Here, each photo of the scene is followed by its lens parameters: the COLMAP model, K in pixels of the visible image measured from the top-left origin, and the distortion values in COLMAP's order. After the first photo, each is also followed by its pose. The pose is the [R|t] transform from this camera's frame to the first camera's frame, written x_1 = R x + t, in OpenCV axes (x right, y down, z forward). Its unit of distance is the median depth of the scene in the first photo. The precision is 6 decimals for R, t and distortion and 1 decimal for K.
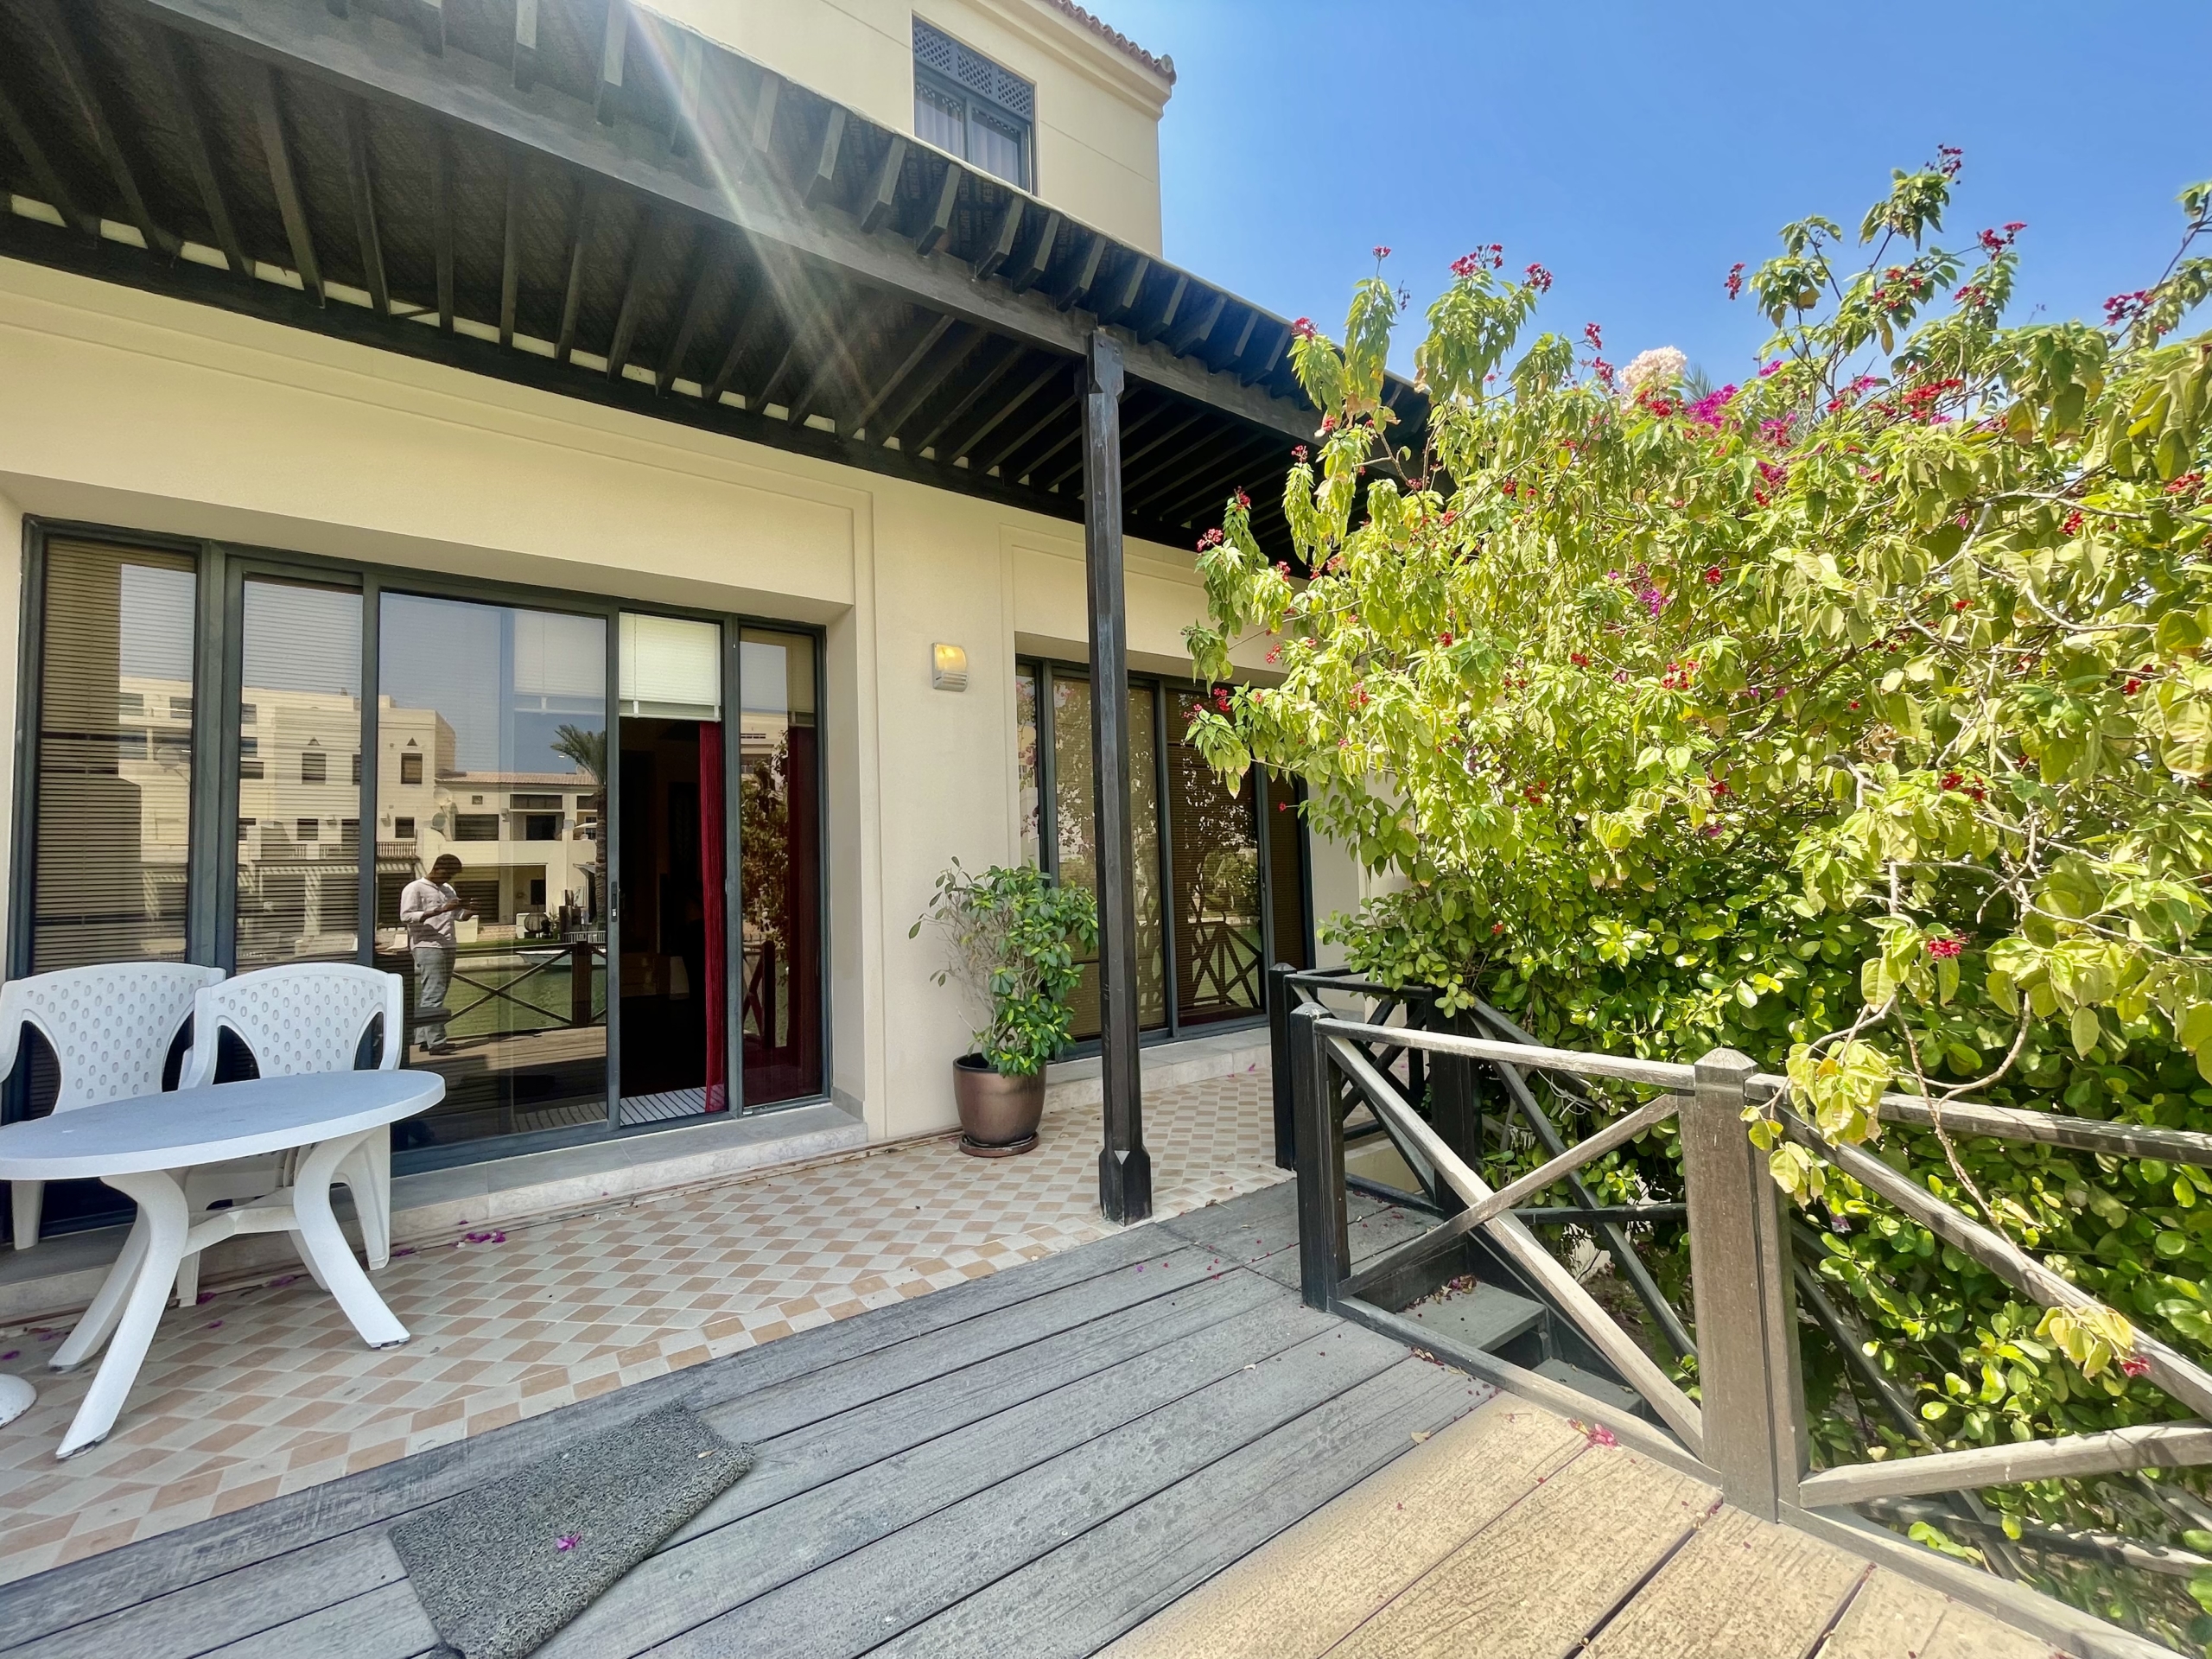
lens RADIAL K [[899.2, 0, 1100.6], [0, 899.2, 828.3], [0, 0, 1]] dist [0.000460, 0.000063]
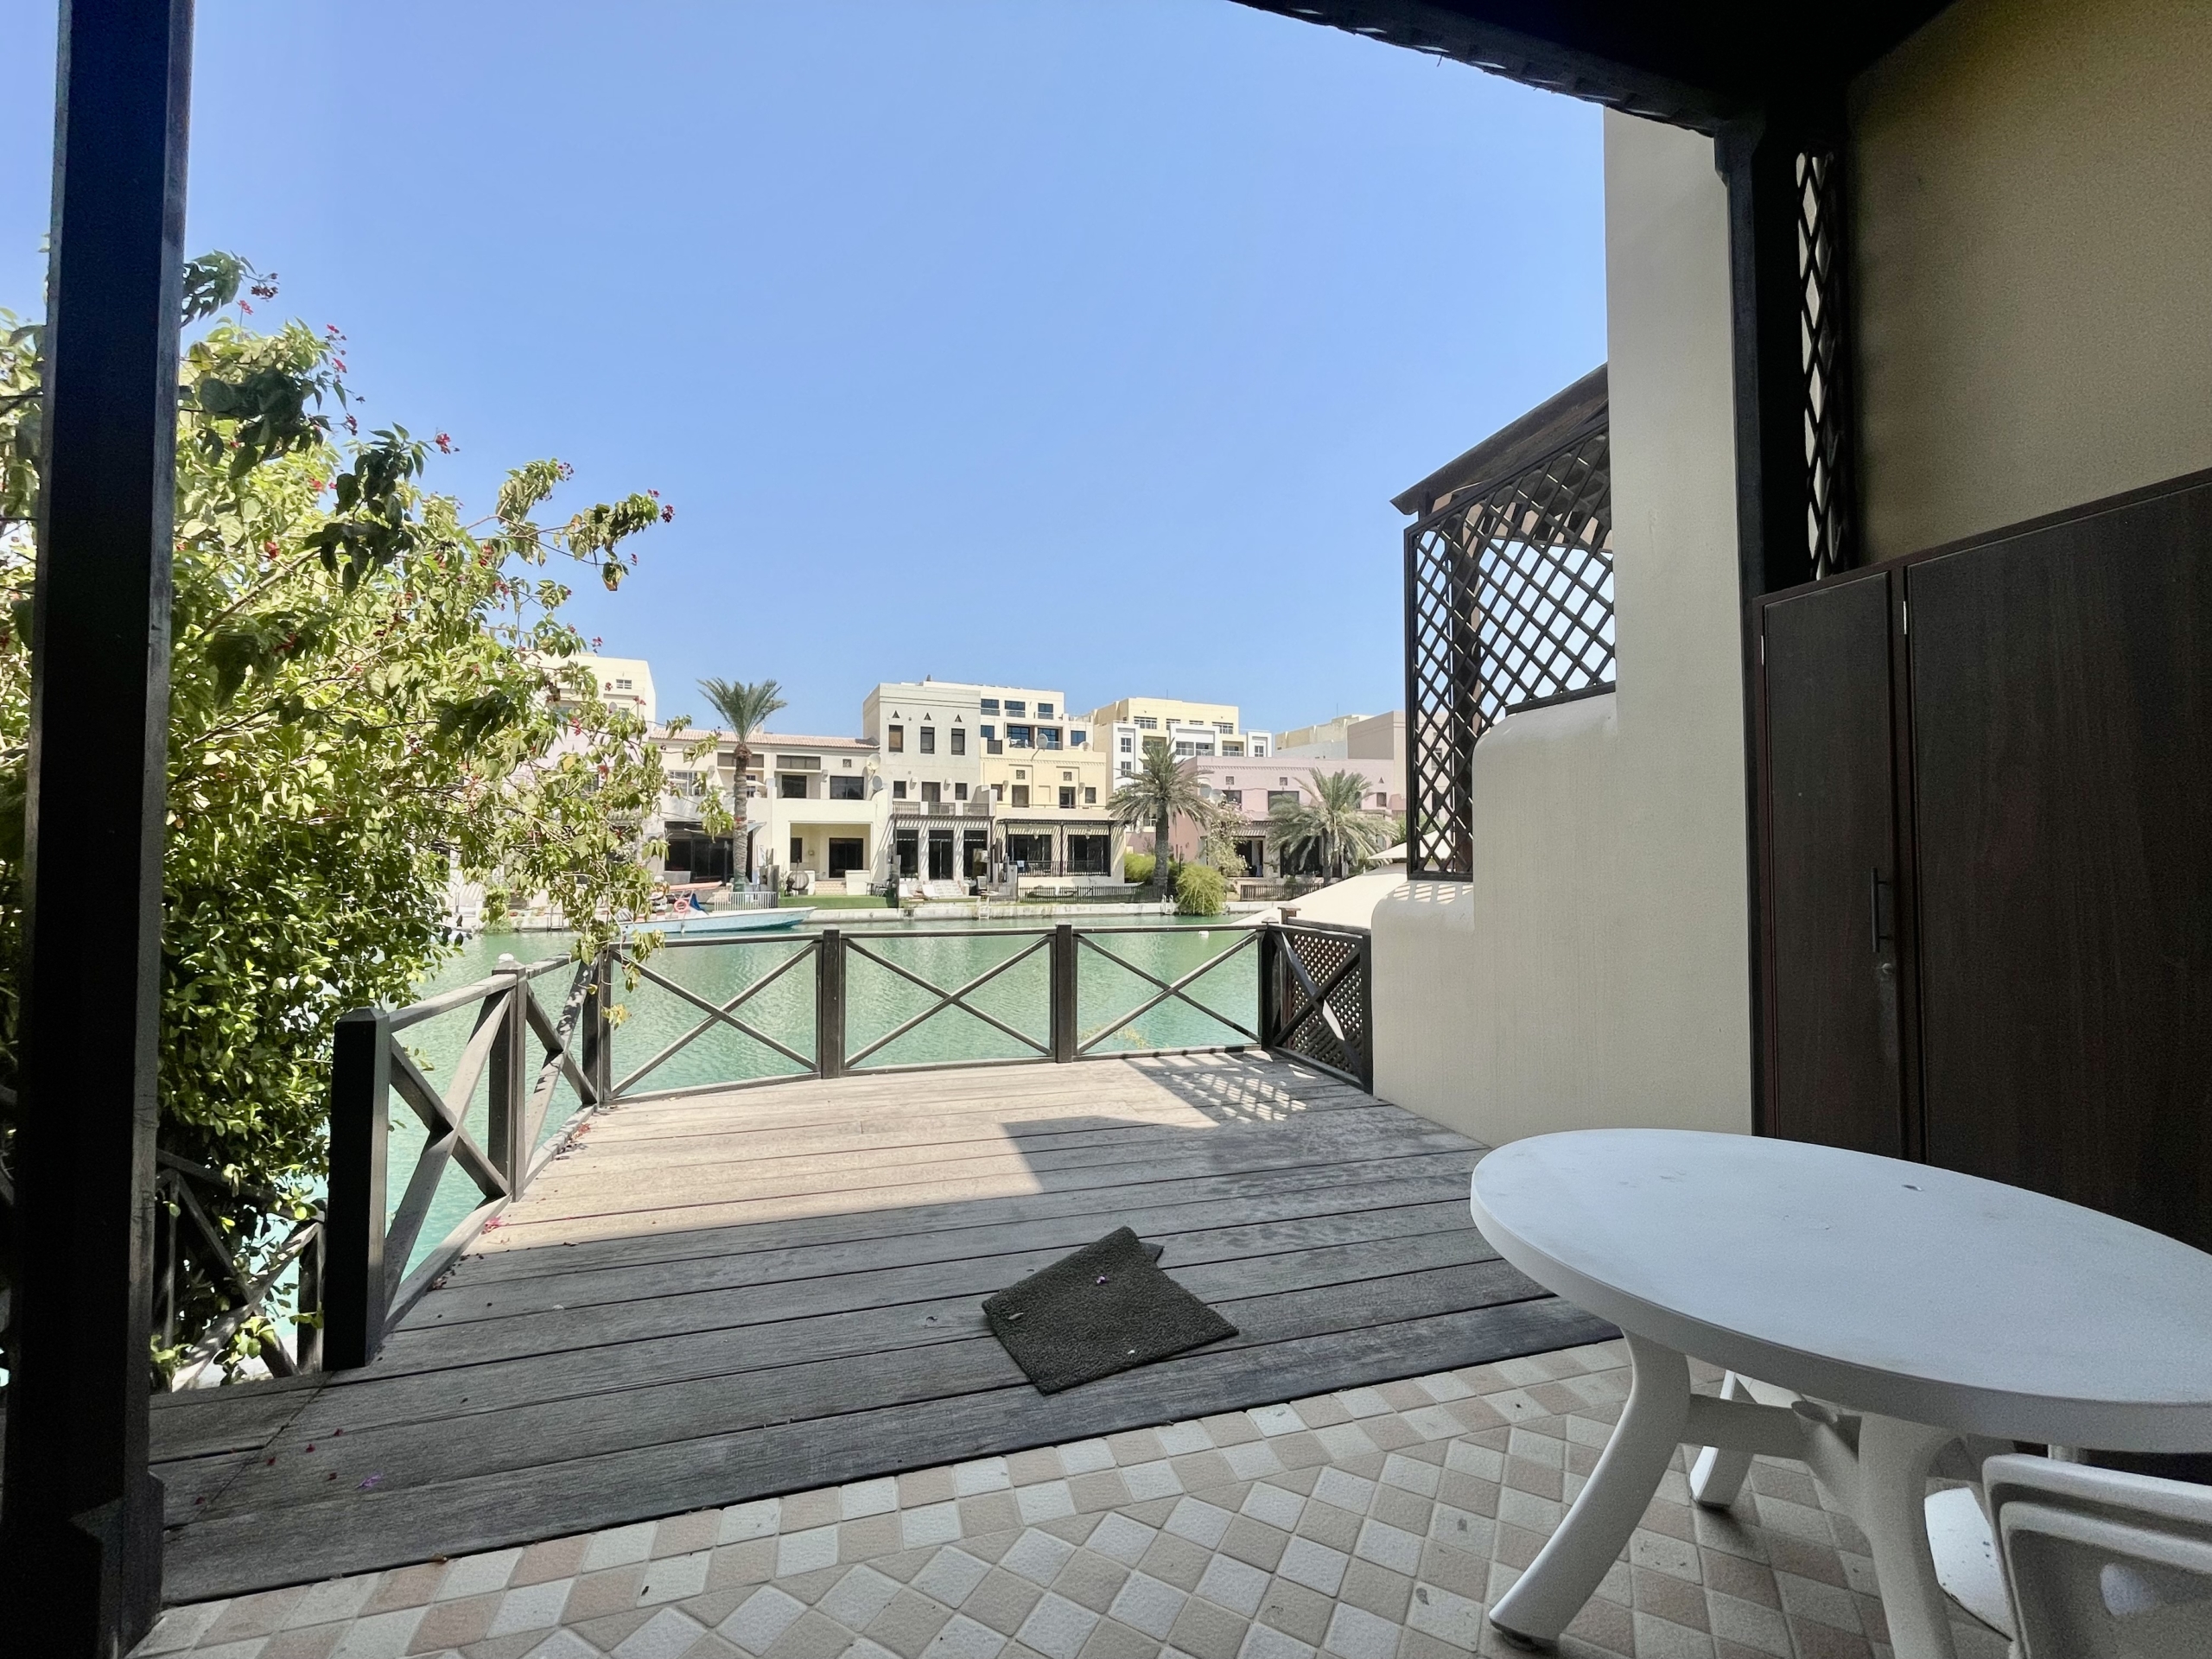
lens RADIAL K [[899.2, 0, 1101.9], [0, 899.2, 831.0], [0, 0, 1]] dist [0.000460, 0.000063]
pose [[-0.944652, 0.046915, 0.324702, -0.637747], [0.015130, 0.994899, -0.099732, 0.112162], [-0.327725, -0.089299, -0.940544, 1.419630]]
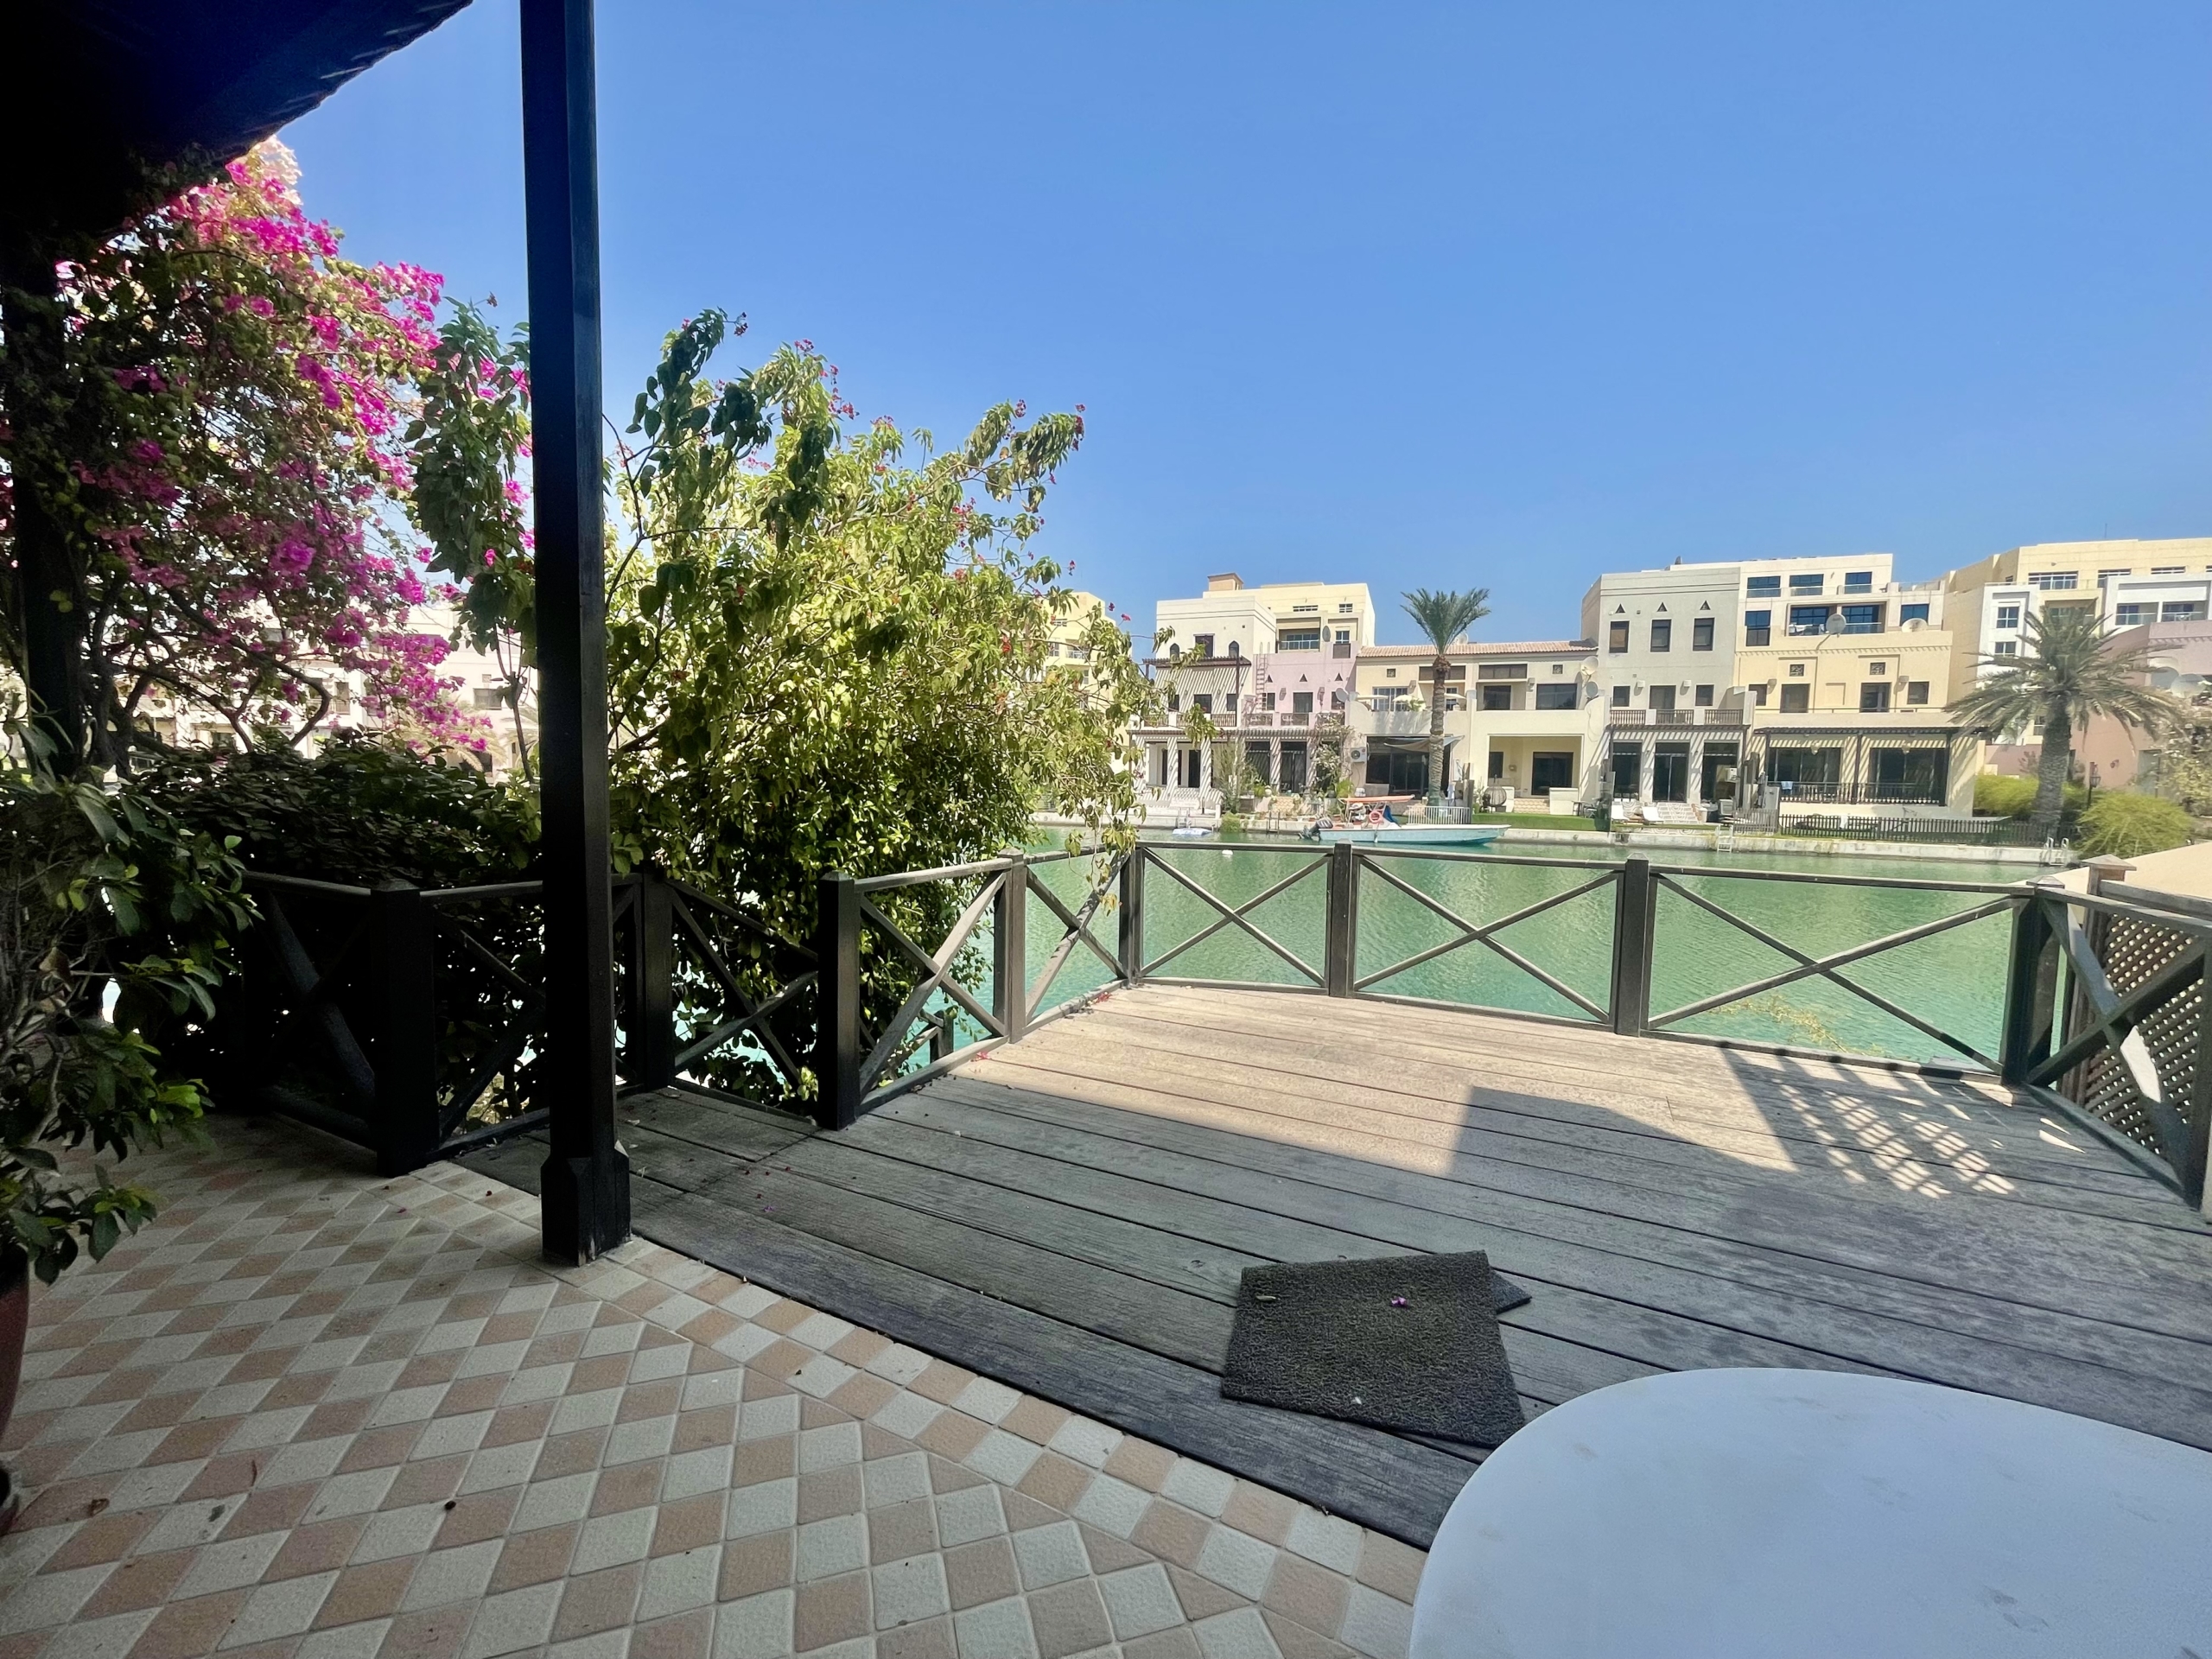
lens RADIAL K [[899.2, 0, 1099.4], [0, 899.2, 832.6], [0, 0, 1]] dist [0.000460, 0.000063]
pose [[-0.457003, -0.035231, 0.888767, -0.823284], [-0.053798, 0.998481, 0.011917, 0.104896], [-0.887837, -0.042368, -0.458204, 1.099545]]
